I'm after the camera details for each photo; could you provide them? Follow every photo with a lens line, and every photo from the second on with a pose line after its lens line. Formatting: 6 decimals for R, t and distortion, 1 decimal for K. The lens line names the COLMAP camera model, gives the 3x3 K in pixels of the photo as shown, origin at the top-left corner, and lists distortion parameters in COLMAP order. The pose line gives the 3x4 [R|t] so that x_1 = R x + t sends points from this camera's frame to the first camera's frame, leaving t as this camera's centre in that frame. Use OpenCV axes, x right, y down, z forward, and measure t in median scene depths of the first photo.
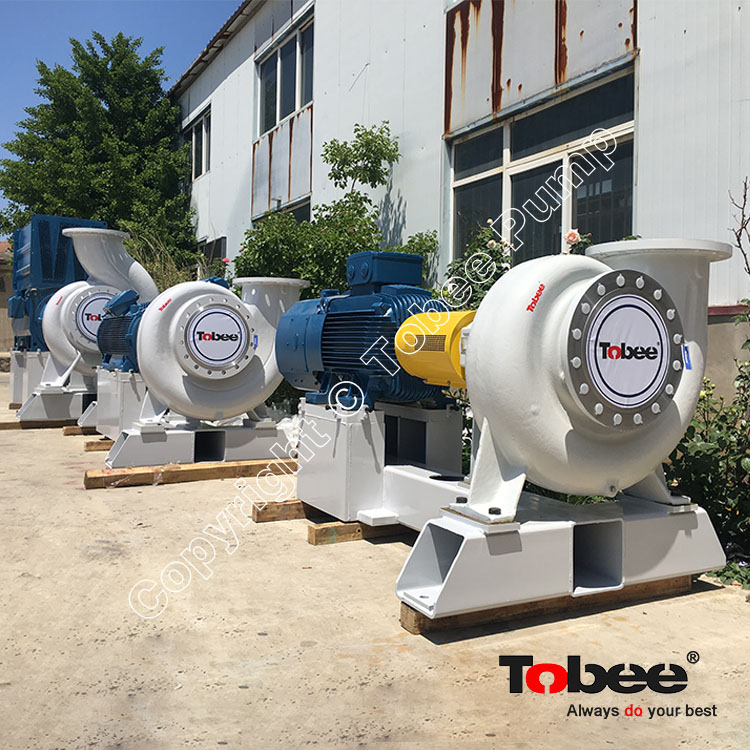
lens RADIAL K [[771.3, 0, 392.4], [0, 771.3, 326.1], [0, 0, 1]] dist [0.048387, 0.000000]
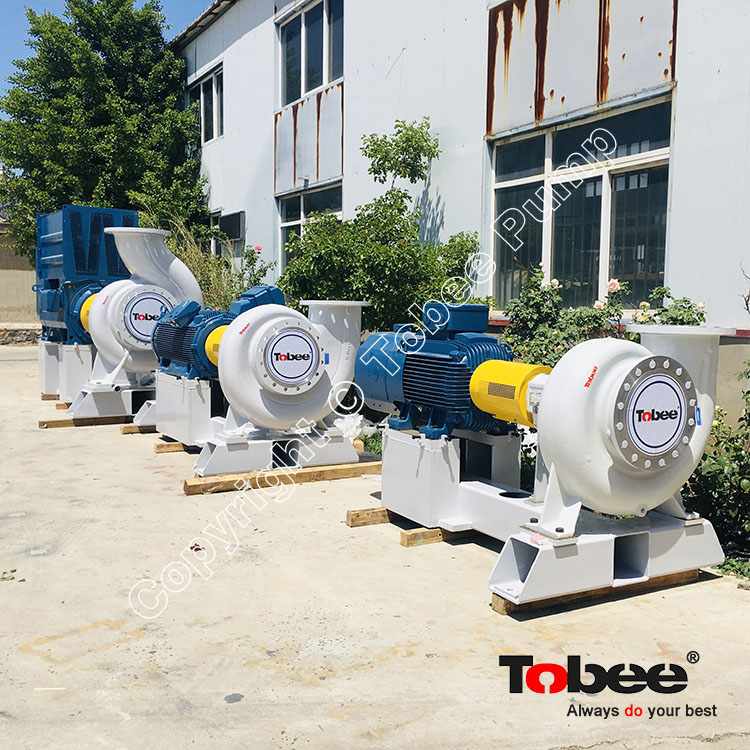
lens RADIAL K [[859.4, 0, 443.7], [0, 859.4, 367.9], [0, 0, 1]] dist [0.052604, 0.000000]
pose [[0.998760, -0.002229, 0.049732, -0.078360], [-0.002923, 0.994647, 0.103289, -0.108237], [-0.049696, -0.103306, 0.993407, -0.259181]]
